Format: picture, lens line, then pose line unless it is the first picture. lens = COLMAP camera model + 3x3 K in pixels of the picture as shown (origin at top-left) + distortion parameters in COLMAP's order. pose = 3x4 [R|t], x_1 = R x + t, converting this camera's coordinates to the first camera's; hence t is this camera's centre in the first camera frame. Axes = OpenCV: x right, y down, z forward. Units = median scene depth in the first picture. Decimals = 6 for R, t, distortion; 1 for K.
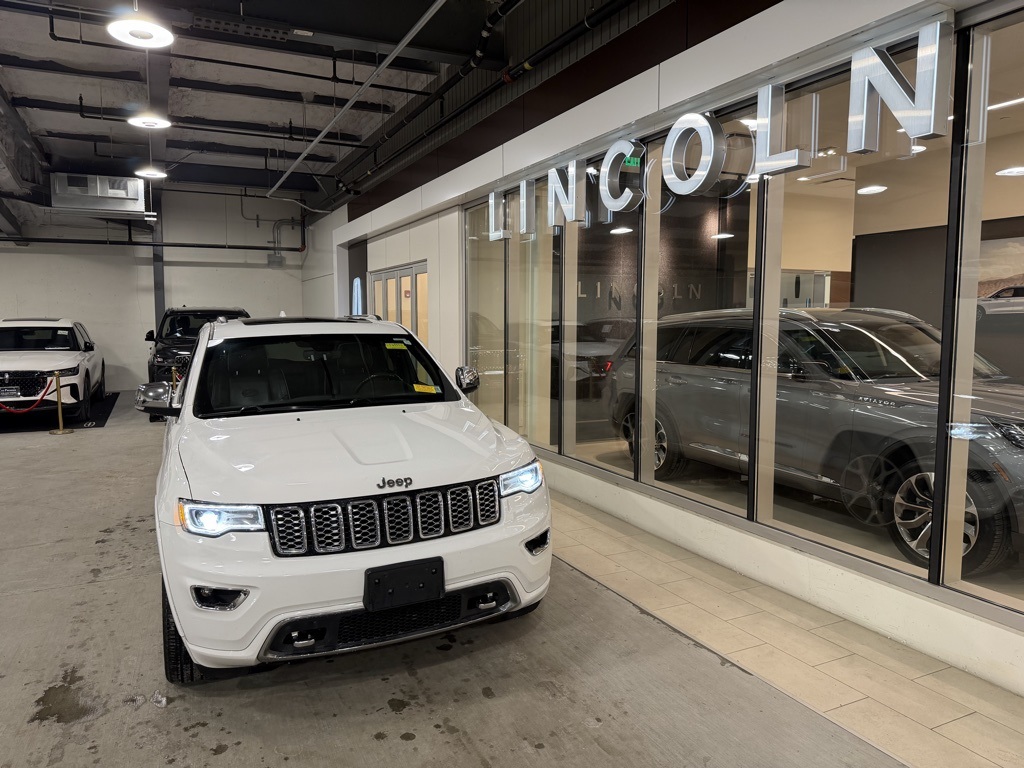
lens RADIAL K [[714.8, 0, 507.6], [0, 714.8, 369.3], [0, 0, 1]] dist [0.030954, -0.038299]
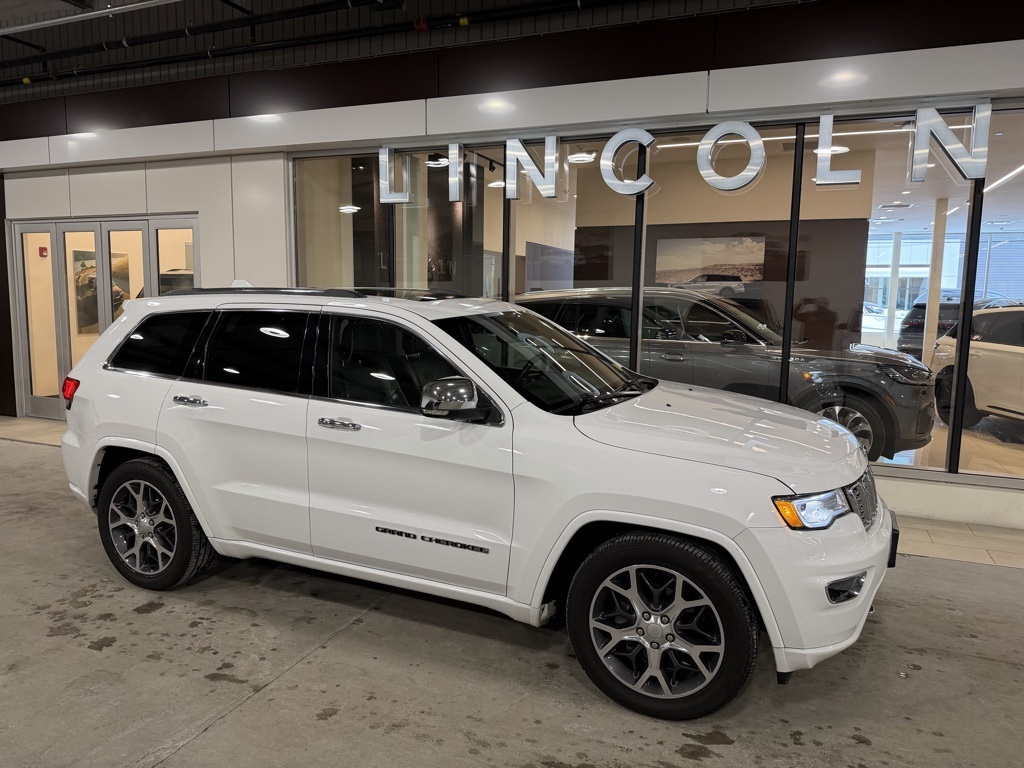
lens RADIAL K [[714.8, 0, 513.9], [0, 714.8, 381.2], [0, 0, 1]] dist [0.030954, -0.038299]
pose [[0.746575, -0.067088, 0.661910, -0.832127], [0.032719, 0.997401, 0.064188, -0.018755], [-0.664496, -0.026264, 0.746830, 0.368284]]
